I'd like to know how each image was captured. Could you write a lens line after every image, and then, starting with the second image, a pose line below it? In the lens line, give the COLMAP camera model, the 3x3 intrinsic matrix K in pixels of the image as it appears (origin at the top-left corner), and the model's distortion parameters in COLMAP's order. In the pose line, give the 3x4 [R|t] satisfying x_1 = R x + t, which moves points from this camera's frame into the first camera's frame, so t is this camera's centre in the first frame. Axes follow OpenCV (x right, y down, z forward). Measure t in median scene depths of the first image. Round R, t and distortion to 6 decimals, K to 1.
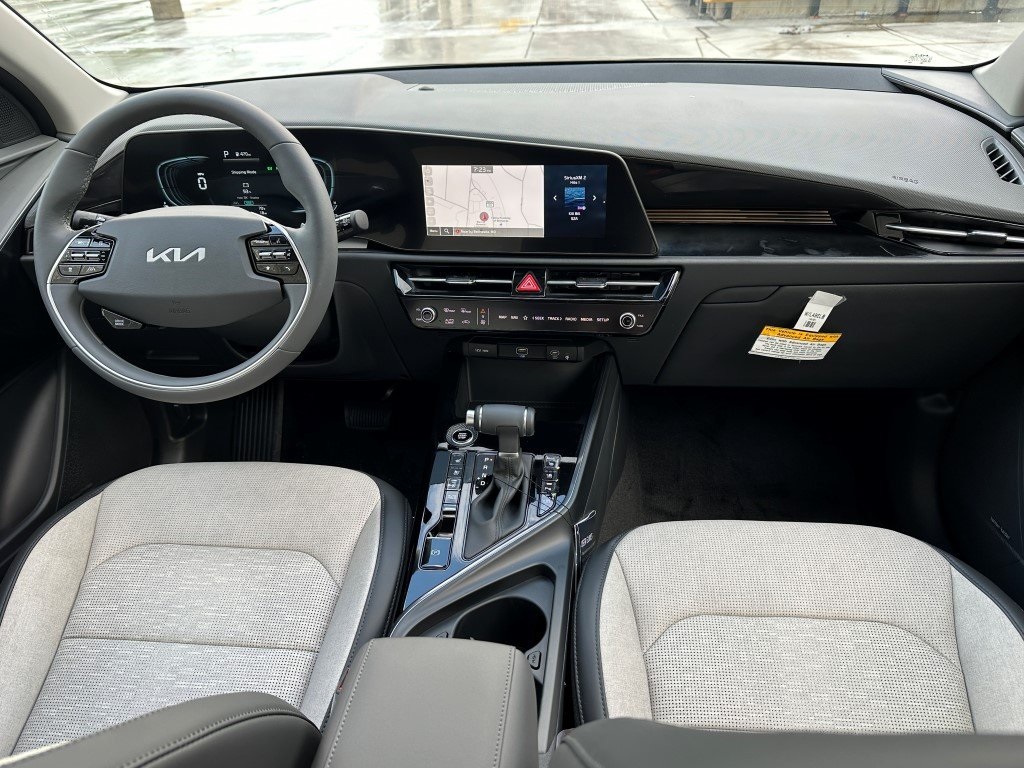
lens RADIAL K [[746.8, 0, 512.0], [0, 746.8, 384.0], [0, 0, 1]] dist [0.115738, -0.157659]
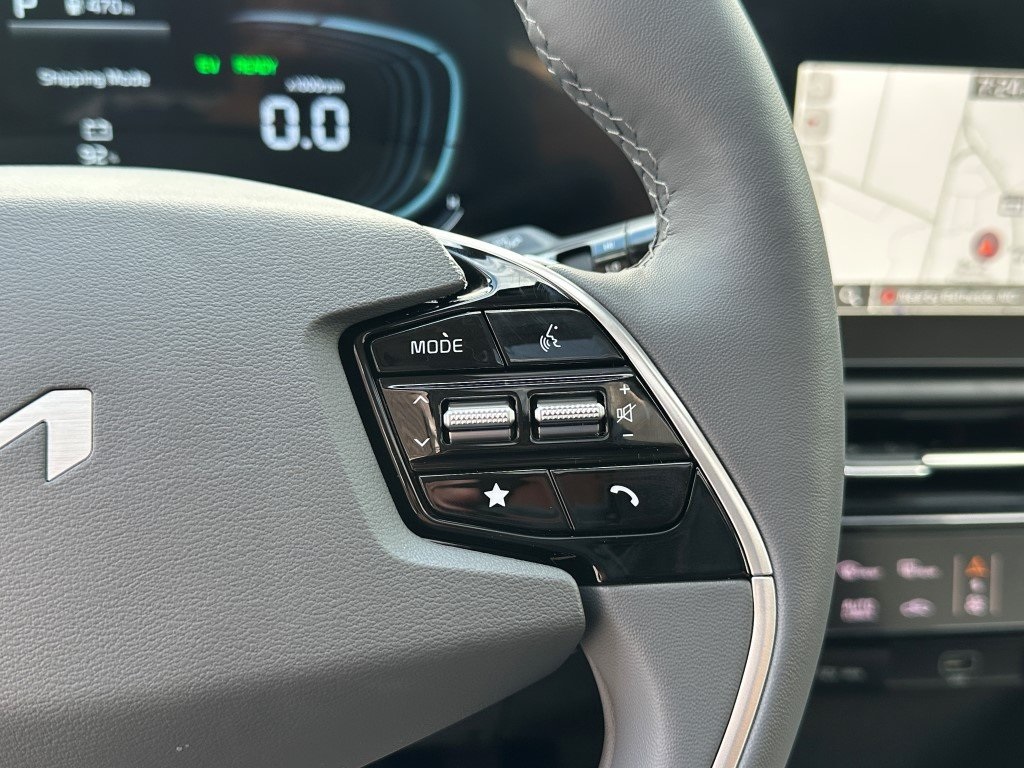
lens RADIAL K [[1067.9, 0, 512.0], [0, 1067.9, 384.0], [0, 0, 1]] dist [0.102740, -0.327981]
pose [[0.959250, -0.028638, 0.281104, -0.340154], [0.070880, 0.987429, -0.141280, -0.126907], [-0.273524, 0.155448, 0.949221, 0.677560]]
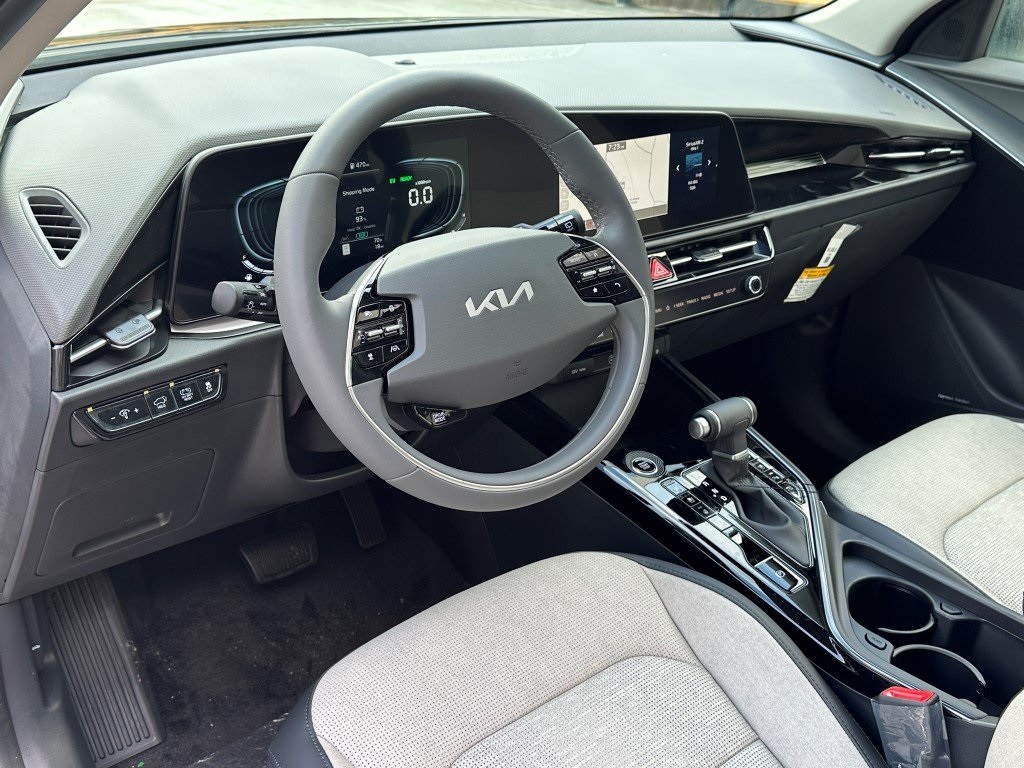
lens RADIAL K [[1081.0, 0, 512.0], [0, 1081.0, 384.0], [0, 0, 1]] dist [0.129957, -0.022347]
pose [[0.675571, -0.250322, 0.693500, -1.032263], [0.306370, 0.950859, 0.044768, -0.121046], [-0.670627, 0.182224, 0.719064, 0.246122]]
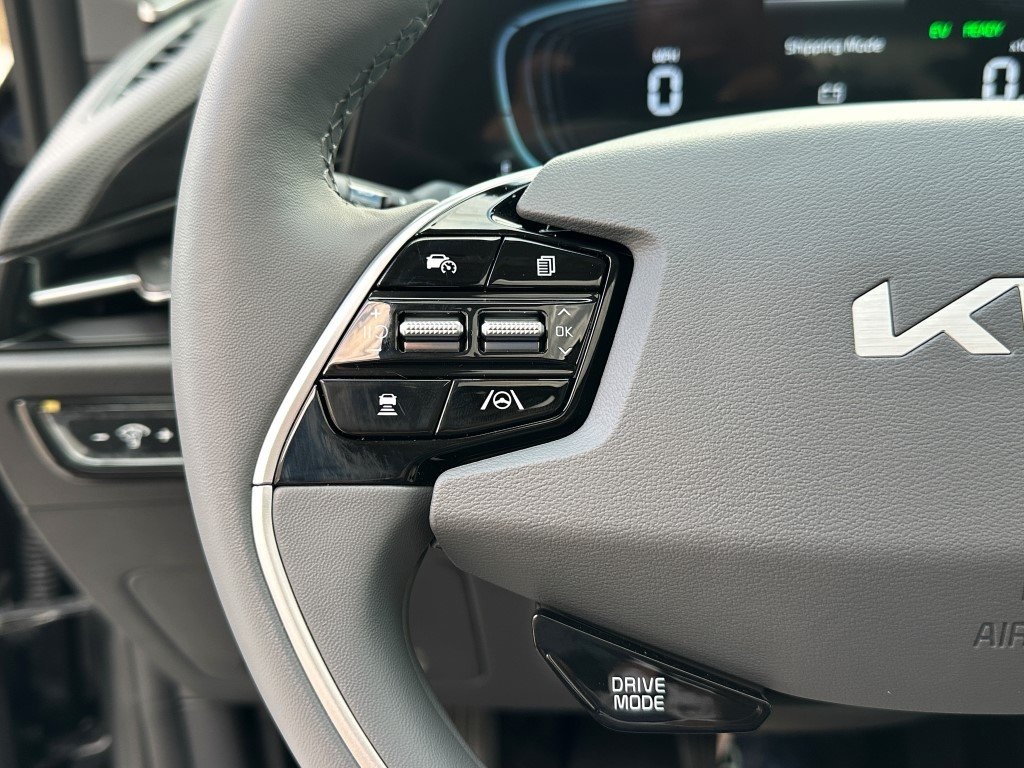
lens RADIAL K [[1067.9, 0, 512.0], [0, 1067.9, 384.0], [0, 0, 1]] dist [0.102740, -0.327981]
pose [[0.998948, -0.009578, 0.044845, -0.510900], [0.016928, 0.985895, -0.166510, -0.102343], [-0.042618, 0.167094, 0.985020, 0.678494]]
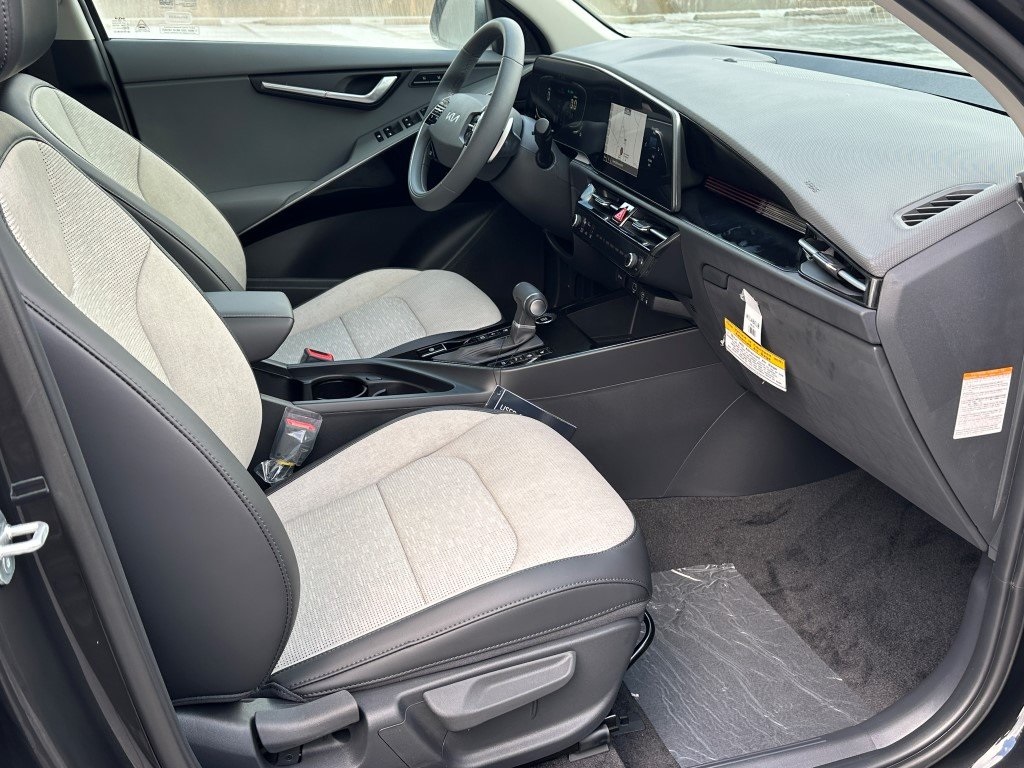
lens RADIAL K [[986.8, 0, 512.0], [0, 986.8, 384.0], [0, 0, 1]] dist [0.078420, -0.005137]
pose [[0.412640, 0.390455, -0.822966, 1.347960], [-0.482966, 0.859804, 0.165771, -0.085639], [0.772316, 0.329061, 0.543367, 0.142556]]
